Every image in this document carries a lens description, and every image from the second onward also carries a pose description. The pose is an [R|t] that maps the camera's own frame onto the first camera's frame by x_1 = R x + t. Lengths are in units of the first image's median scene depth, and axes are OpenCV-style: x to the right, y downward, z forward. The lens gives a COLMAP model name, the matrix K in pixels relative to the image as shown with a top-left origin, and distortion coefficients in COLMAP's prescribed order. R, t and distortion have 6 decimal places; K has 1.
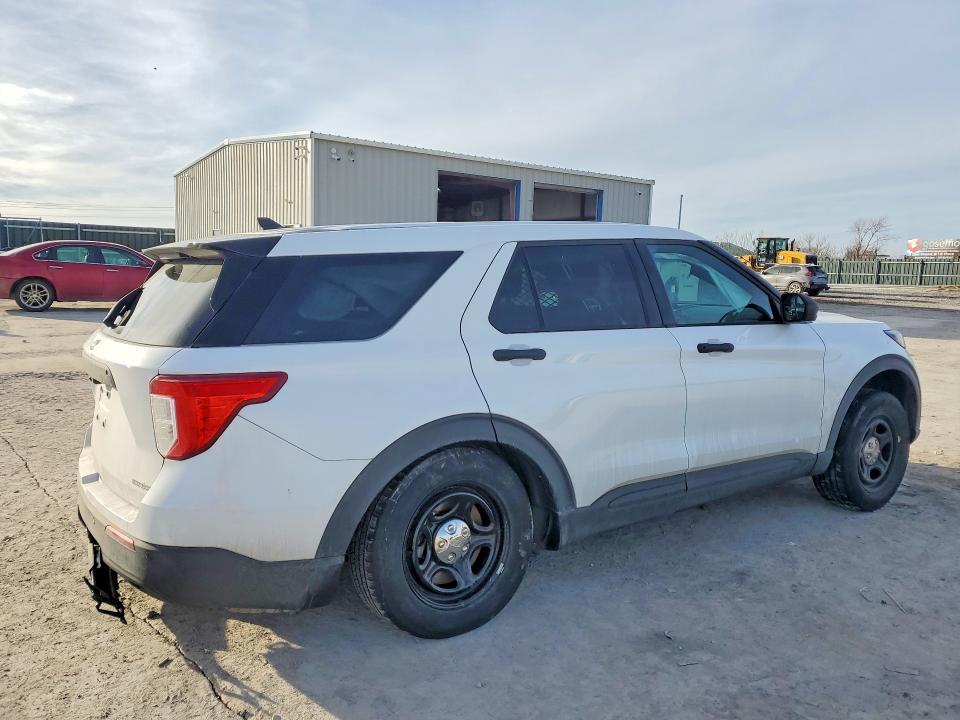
lens RADIAL K [[740.2, 0, 480.0], [0, 740.2, 360.0], [0, 0, 1]] dist [0.005248, 0.000841]
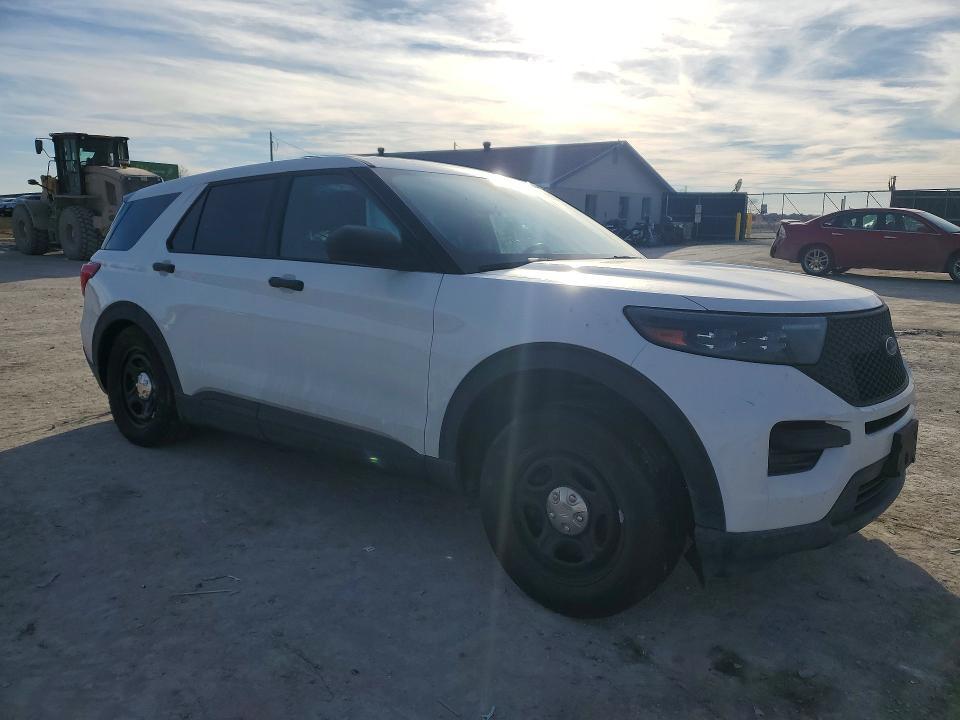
lens RADIAL K [[765.9, 0, 480.0], [0, 765.9, 360.0], [0, 0, 1]] dist [0.006517, -0.001188]
pose [[0.295754, 0.152307, -0.943044, 1.301090], [-0.128889, 0.984543, 0.118587, -0.067026], [0.946529, 0.086476, 0.310813, 0.919278]]
